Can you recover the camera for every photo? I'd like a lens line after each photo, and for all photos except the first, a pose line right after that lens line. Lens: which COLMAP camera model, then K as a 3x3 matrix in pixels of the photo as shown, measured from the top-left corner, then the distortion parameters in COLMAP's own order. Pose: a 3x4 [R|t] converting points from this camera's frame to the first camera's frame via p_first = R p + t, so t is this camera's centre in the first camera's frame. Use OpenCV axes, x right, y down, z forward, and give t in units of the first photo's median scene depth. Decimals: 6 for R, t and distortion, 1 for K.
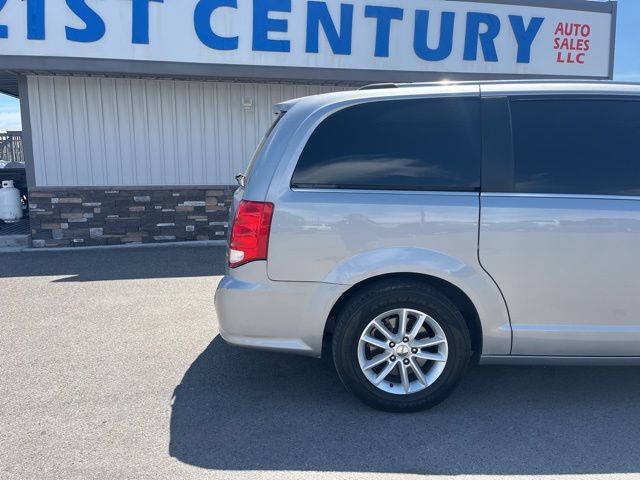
lens RADIAL K [[416.2, 0, 325.6], [0, 416.2, 225.9], [0, 0, 1]] dist [0.043797, -0.047863]
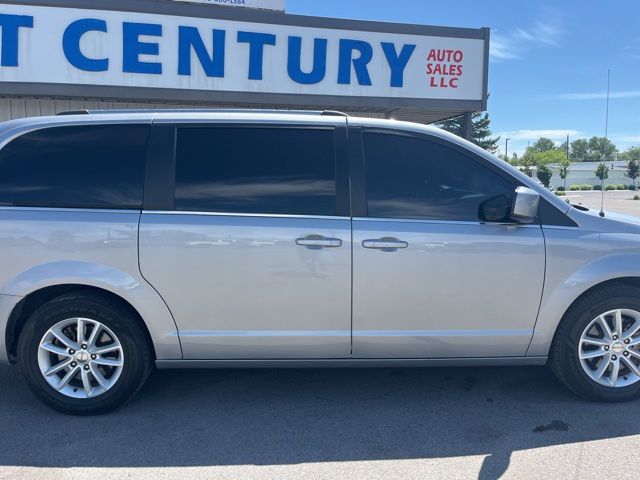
lens RADIAL K [[416.2, 0, 331.5], [0, 416.2, 228.2], [0, 0, 1]] dist [0.043797, -0.047863]
pose [[0.999478, -0.001794, 0.032256, 0.303948], [0.002810, 0.999501, -0.031472, 0.001121], [-0.032184, 0.031546, 0.998984, -0.042014]]
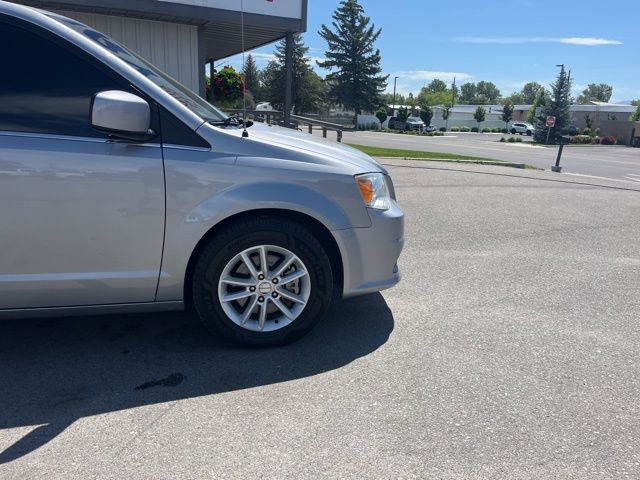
lens RADIAL K [[416.2, 0, 300.3], [0, 416.2, 215.6], [0, 0, 1]] dist [0.043797, -0.047863]
pose [[0.981198, -0.000970, 0.192999, 0.567312], [-0.017025, 0.995654, 0.091555, 0.010017], [-0.192249, -0.093120, 0.976918, 0.013331]]
